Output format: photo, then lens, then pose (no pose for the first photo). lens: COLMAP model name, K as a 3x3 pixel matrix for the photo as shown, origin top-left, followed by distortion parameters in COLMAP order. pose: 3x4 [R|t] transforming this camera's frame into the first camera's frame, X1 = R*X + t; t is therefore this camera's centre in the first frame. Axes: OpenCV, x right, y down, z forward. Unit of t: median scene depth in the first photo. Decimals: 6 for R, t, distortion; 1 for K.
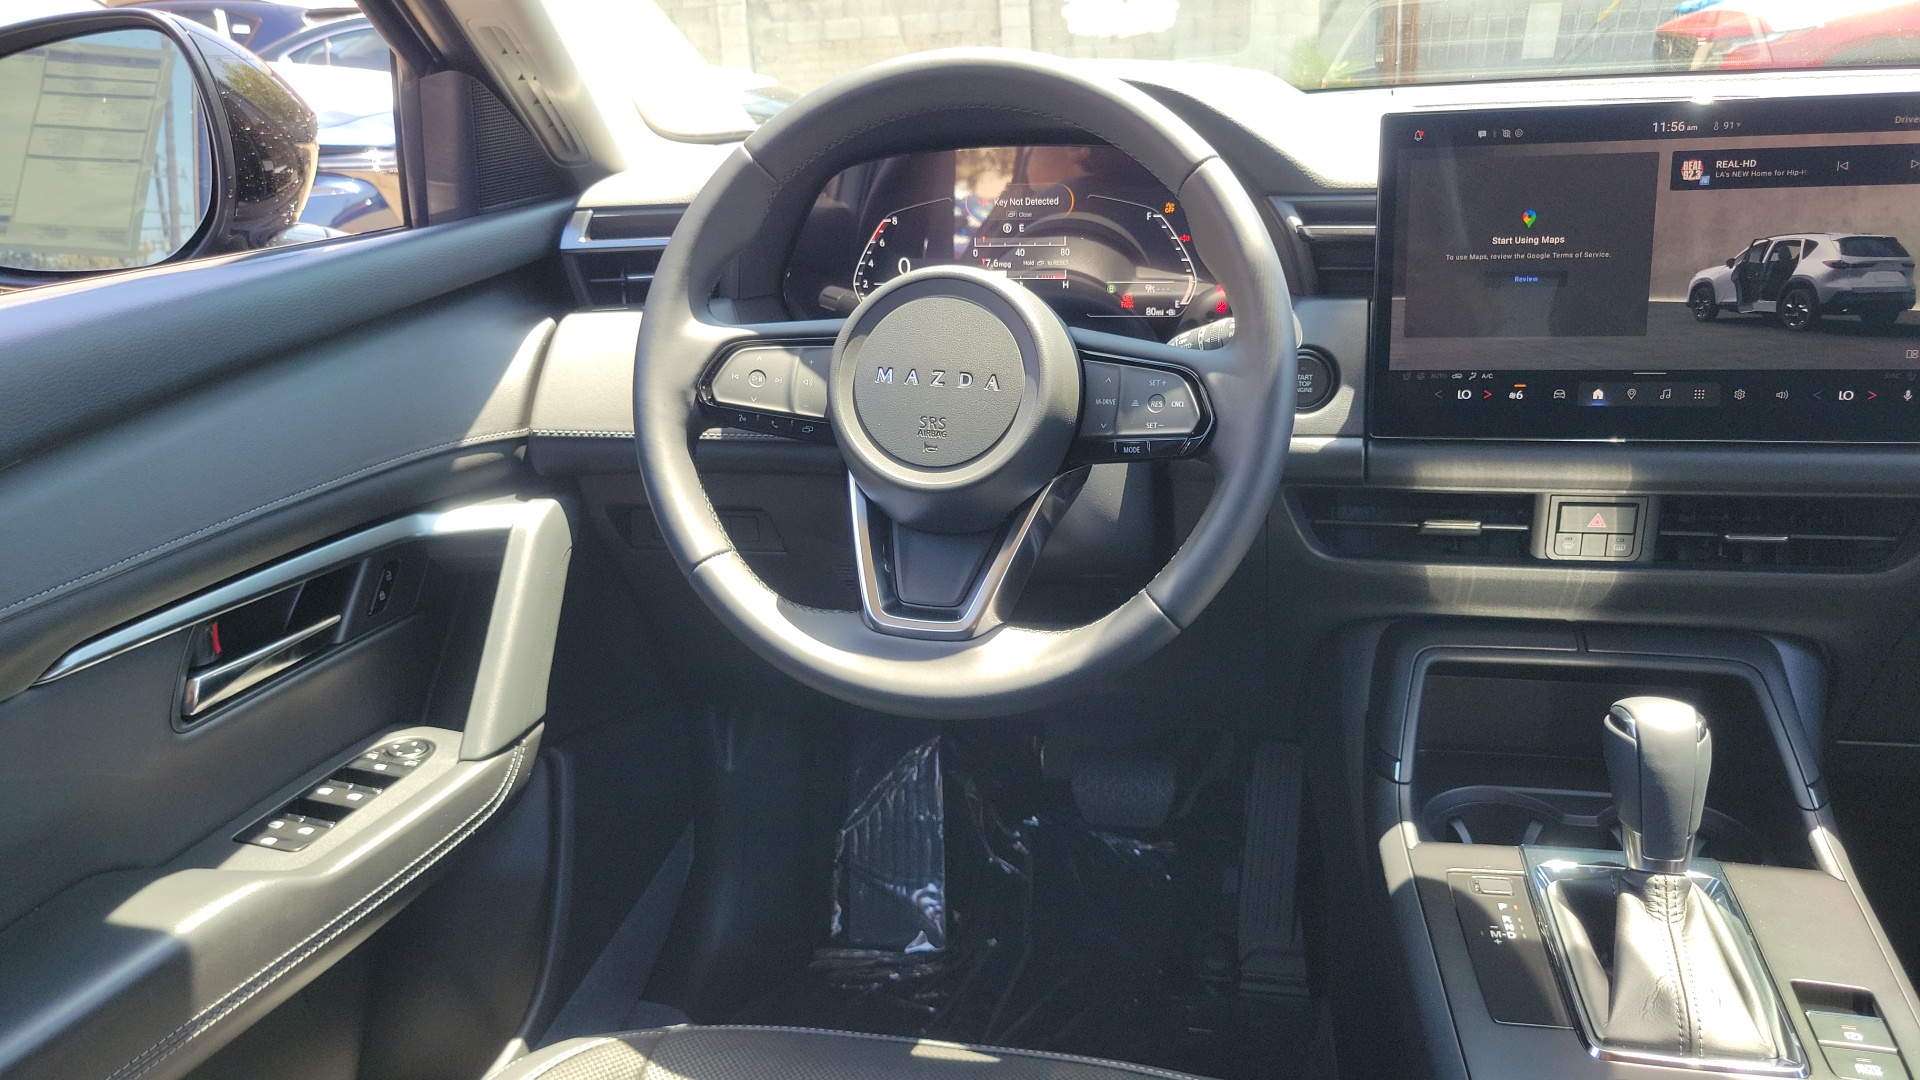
lens RADIAL K [[1452.9, 0, 970.5], [0, 1452.9, 537.3], [0, 0, 1]] dist [0.026432, -0.010992]
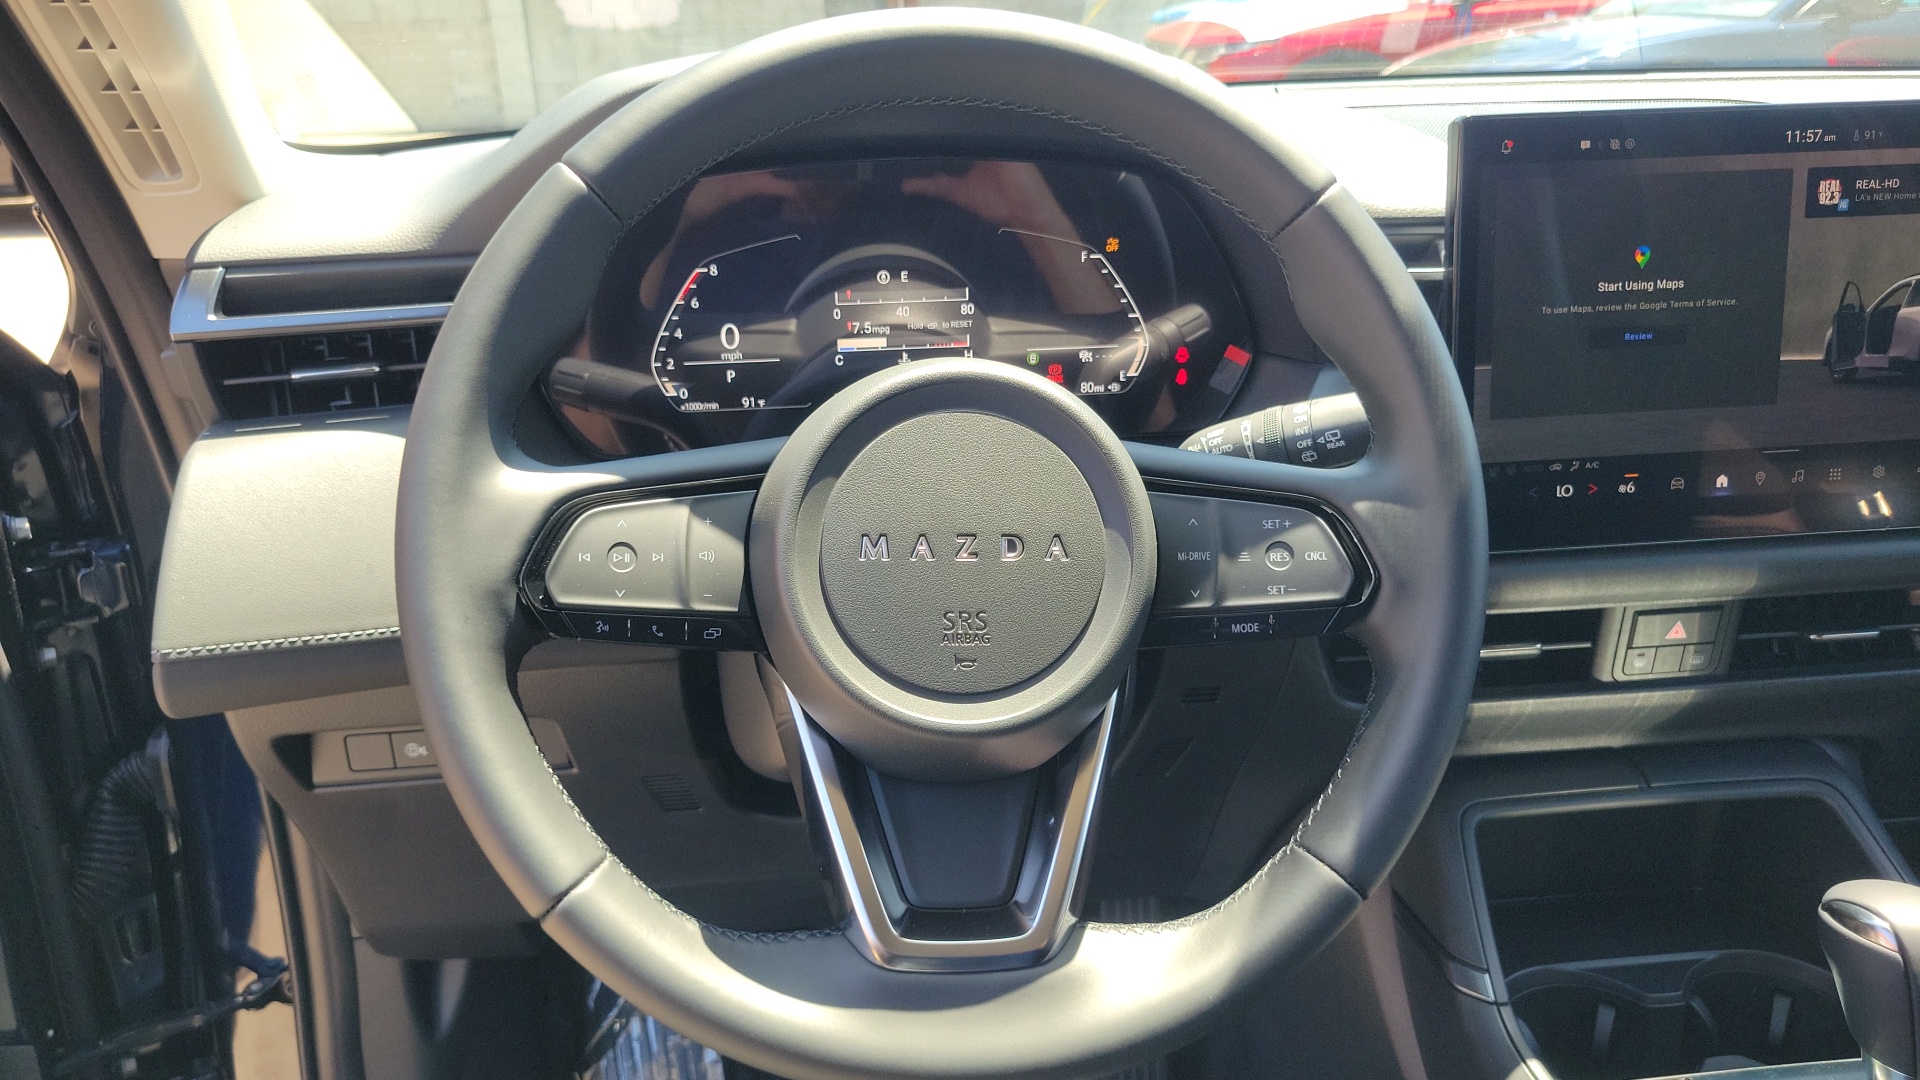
lens RADIAL K [[1468.7, 0, 960.0], [0, 1468.7, 540.0], [0, 0, 1]] dist [0.020292, -0.009608]
pose [[0.948063, -0.082910, 0.307086, -0.196083], [0.082897, 0.996472, 0.013109, -0.110750], [-0.307089, 0.013028, 0.951592, 0.380955]]
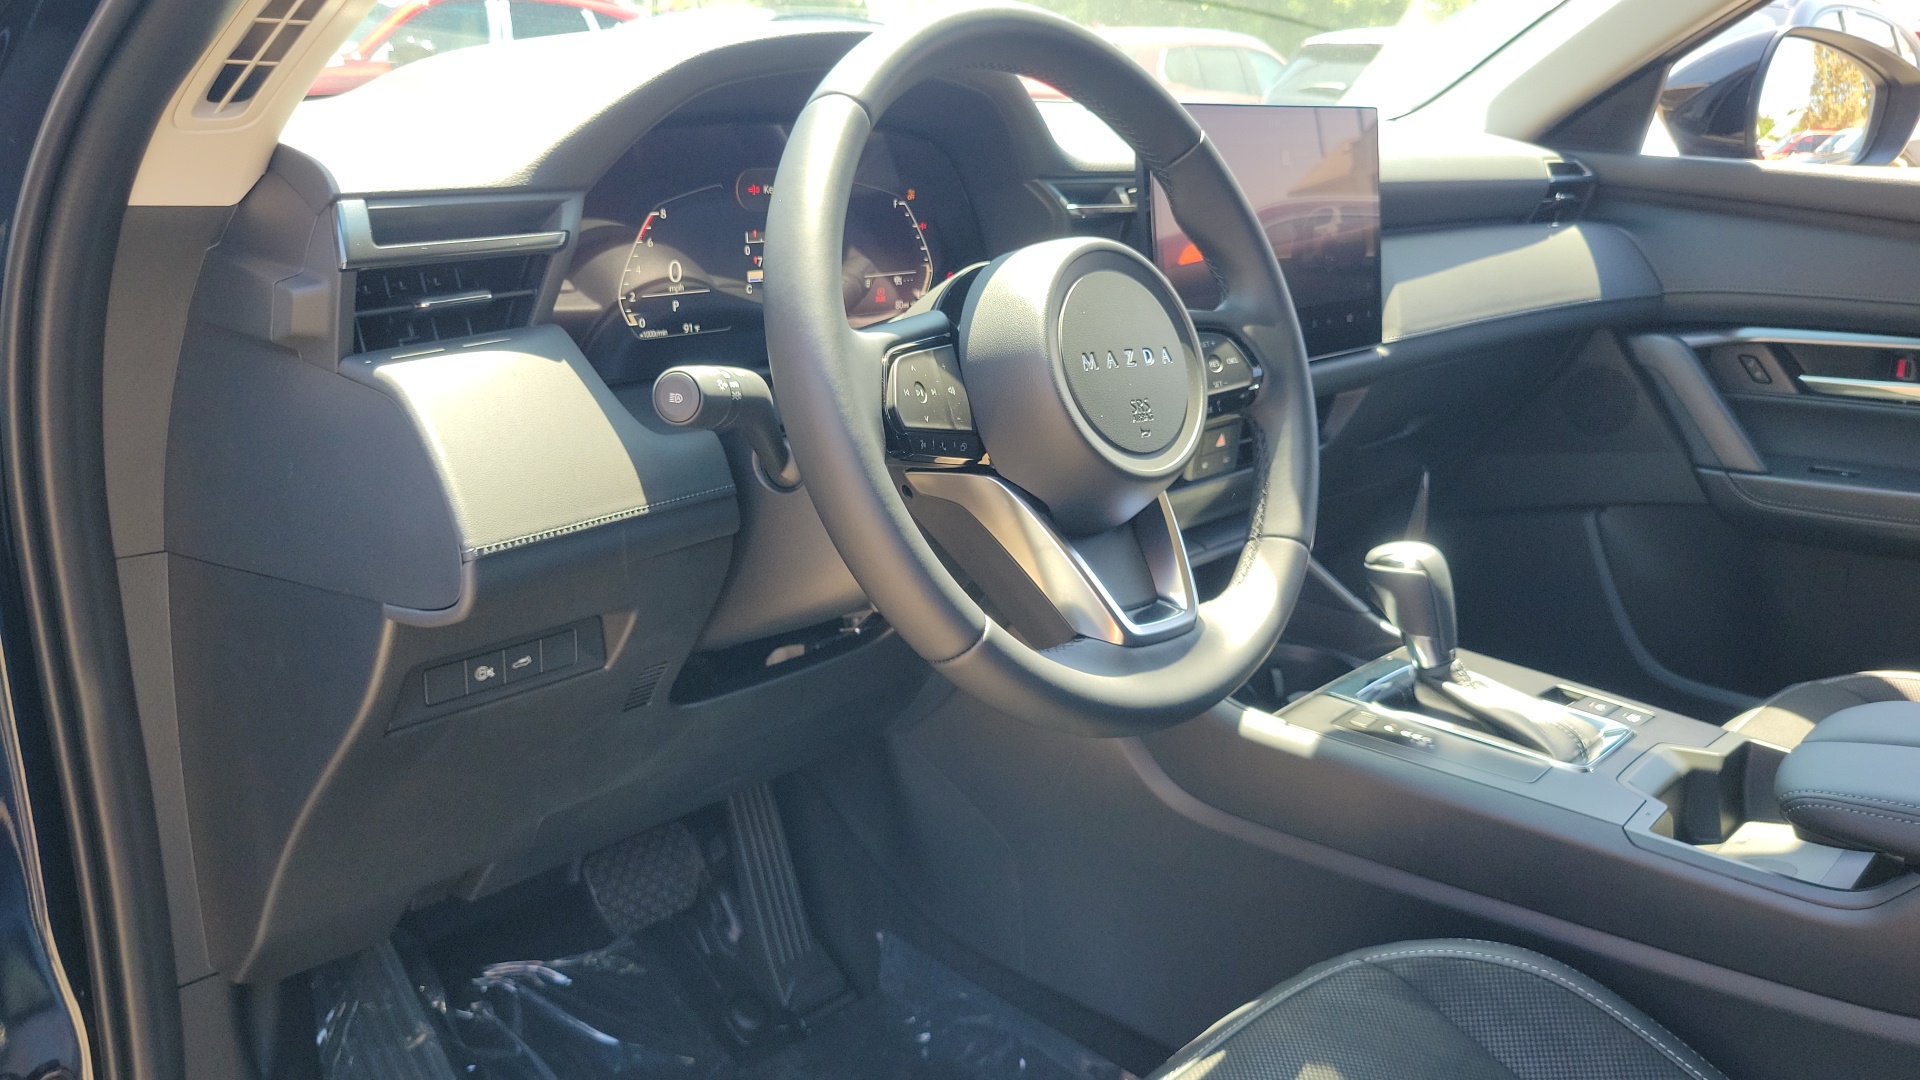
lens RADIAL K [[1450.9, 0, 949.4], [0, 1450.9, 528.1], [0, 0, 1]] dist [0.024522, -0.006153]
pose [[0.520639, -0.189267, 0.832534, -0.789373], [0.227859, 0.970553, 0.078148, -0.094613], [-0.822809, 0.149013, 0.548434, 0.560258]]
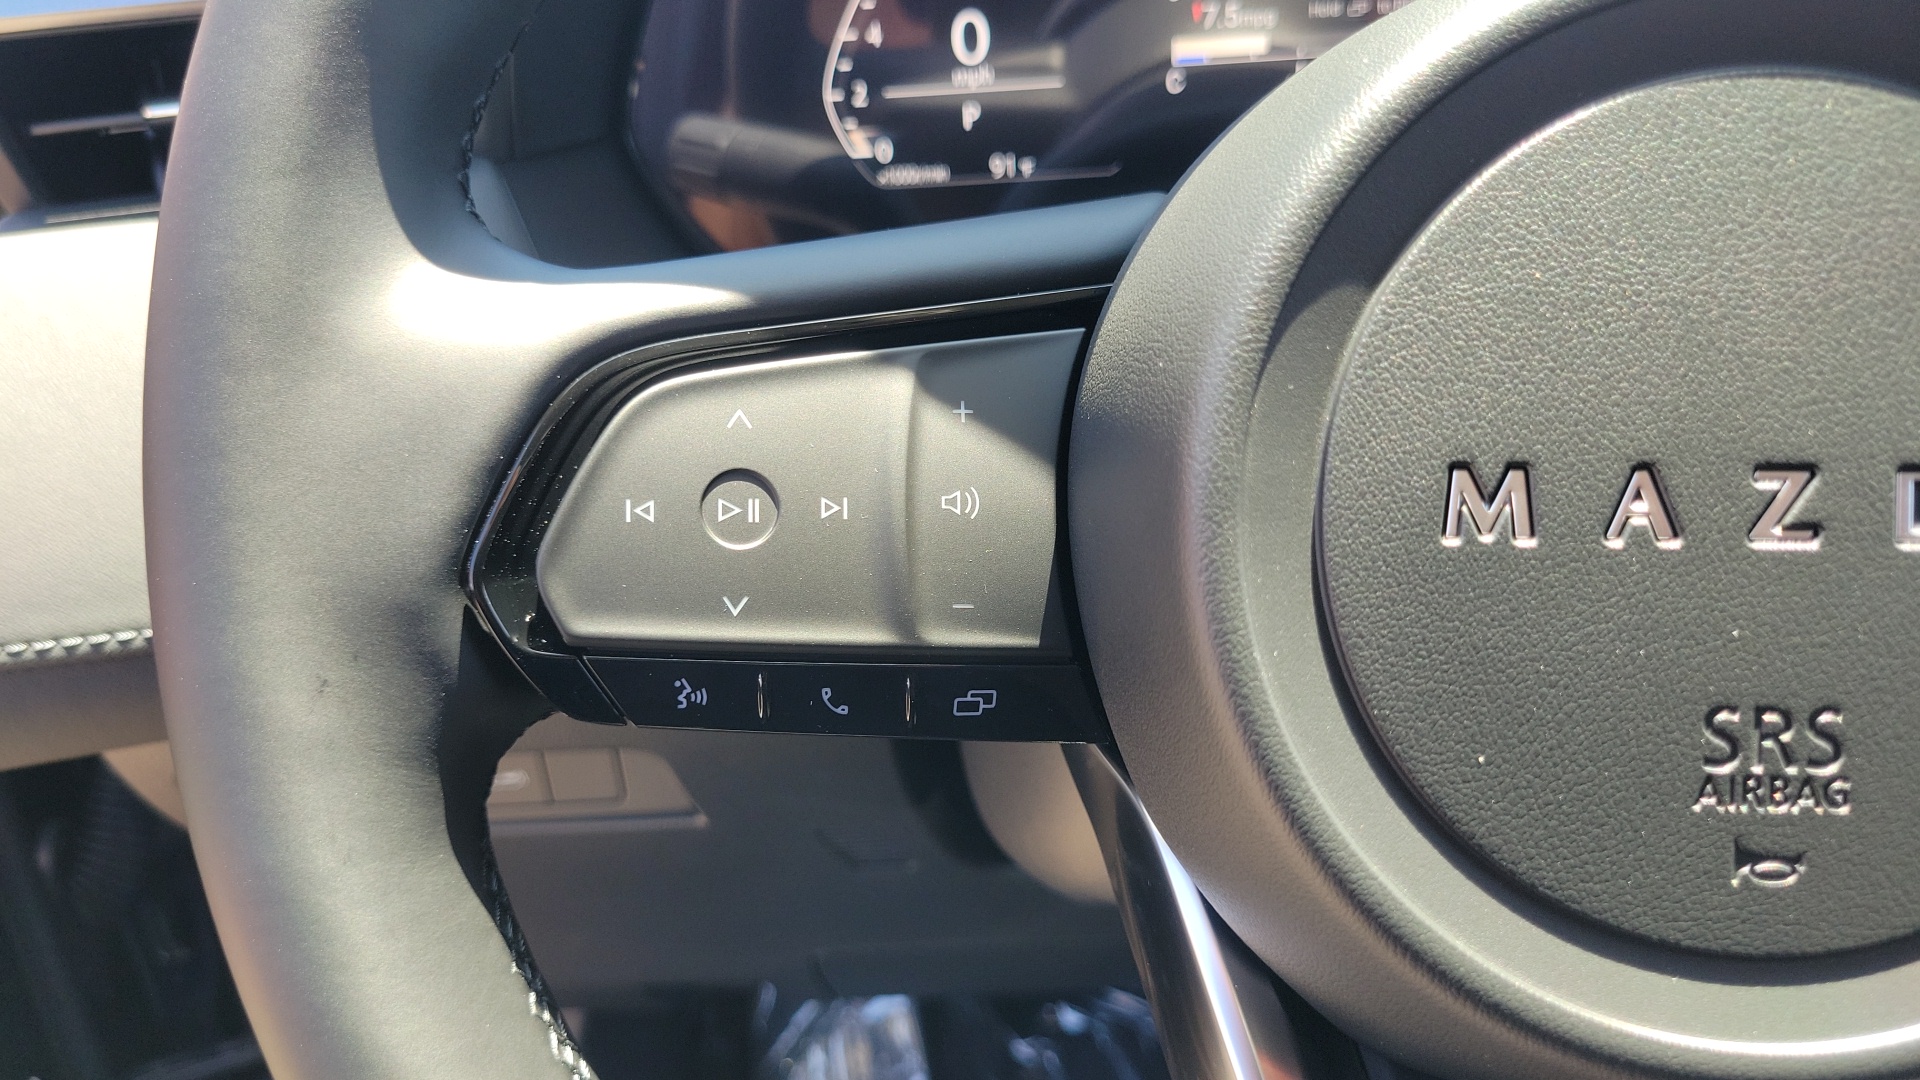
lens RADIAL K [[1500.8, 0, 950.6], [0, 1500.8, 546.6], [0, 0, 1]] dist [-0.003925, -0.002768]
pose [[0.980453, -0.101196, 0.168734, -0.151675], [0.083539, 0.990563, 0.108658, -0.123727], [-0.178137, -0.092438, 0.979654, 0.756335]]
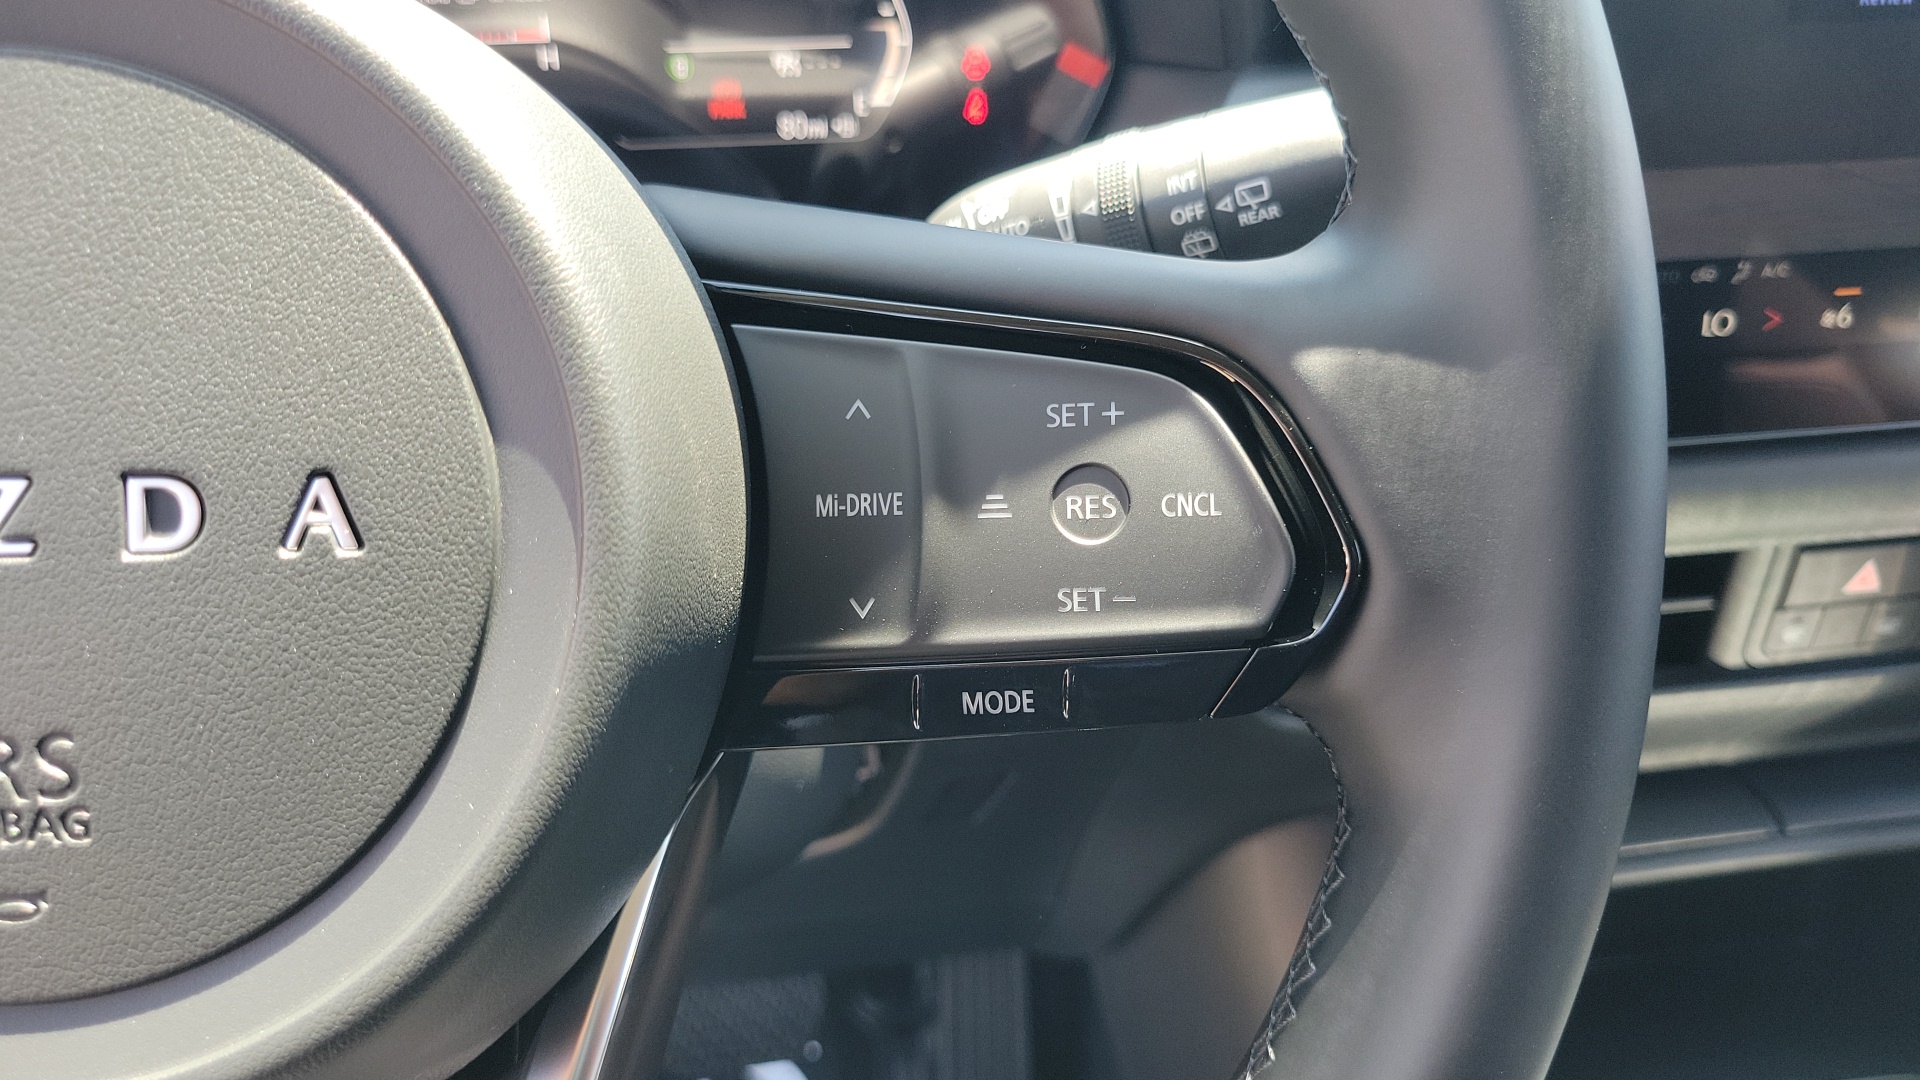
lens RADIAL K [[1510.0, 0, 971.8], [0, 1510.0, 549.3], [0, 0, 1]] dist [-0.009302, -0.004381]
pose [[0.930987, -0.127456, 0.342080, 0.023921], [0.089979, 0.988277, 0.123341, -0.107728], [-0.353790, -0.084049, 0.931541, 0.720075]]
